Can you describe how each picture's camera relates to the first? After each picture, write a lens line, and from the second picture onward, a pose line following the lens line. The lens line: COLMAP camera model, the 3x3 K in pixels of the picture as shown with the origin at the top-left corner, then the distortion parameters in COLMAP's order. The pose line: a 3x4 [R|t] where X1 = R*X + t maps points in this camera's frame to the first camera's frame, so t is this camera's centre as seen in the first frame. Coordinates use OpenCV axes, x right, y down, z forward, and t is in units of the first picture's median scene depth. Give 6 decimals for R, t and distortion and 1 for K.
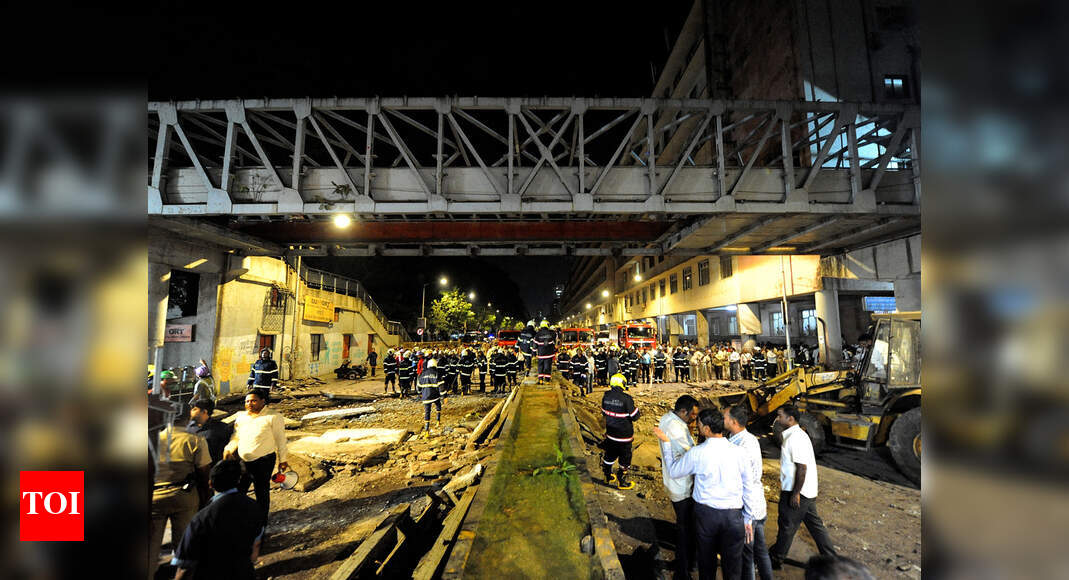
lens RADIAL K [[378.9, 0, 550.3], [0, 378.9, 286.0], [0, 0, 1]] dist [-0.000601, -0.000275]
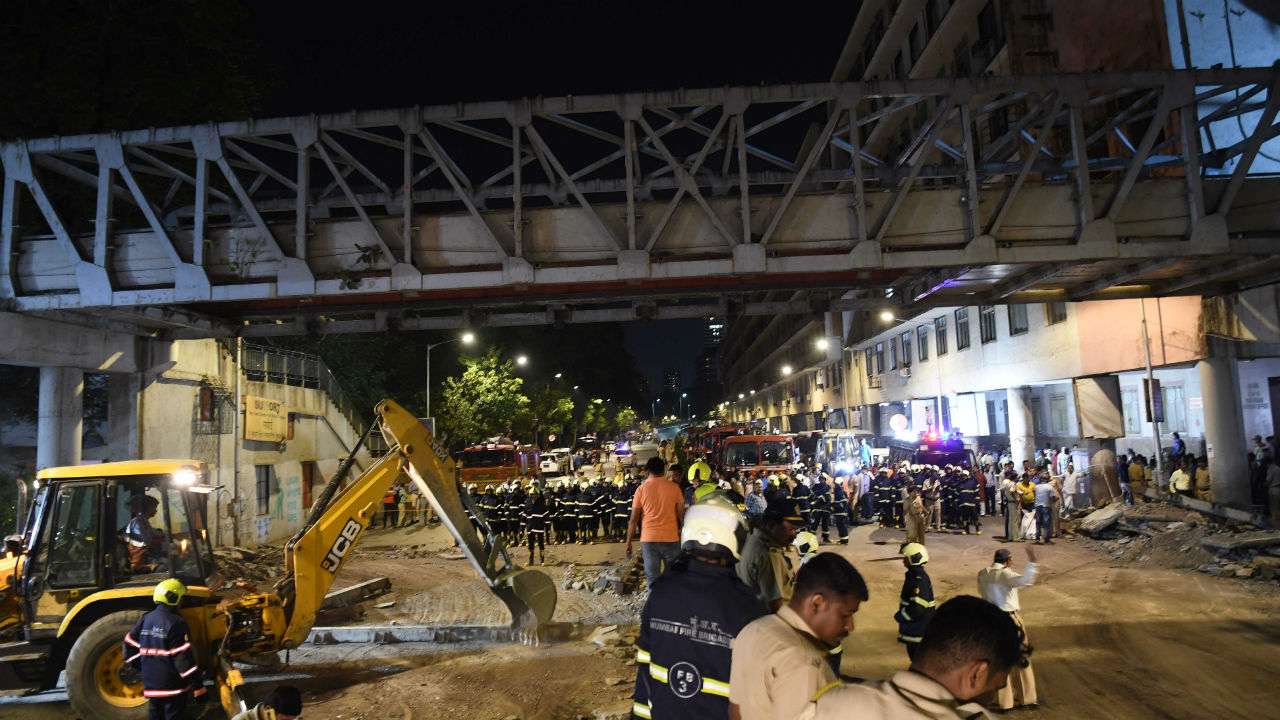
lens RADIAL K [[896.9, 0, 633.0], [0, 896.9, 356.9], [0, 0, 1]] dist [-0.073601, 0.010301]
pose [[0.996732, -0.038019, -0.071276, -0.003950], [0.040712, 0.998496, 0.036716, -0.113715], [0.069772, -0.039497, 0.996781, -0.461560]]
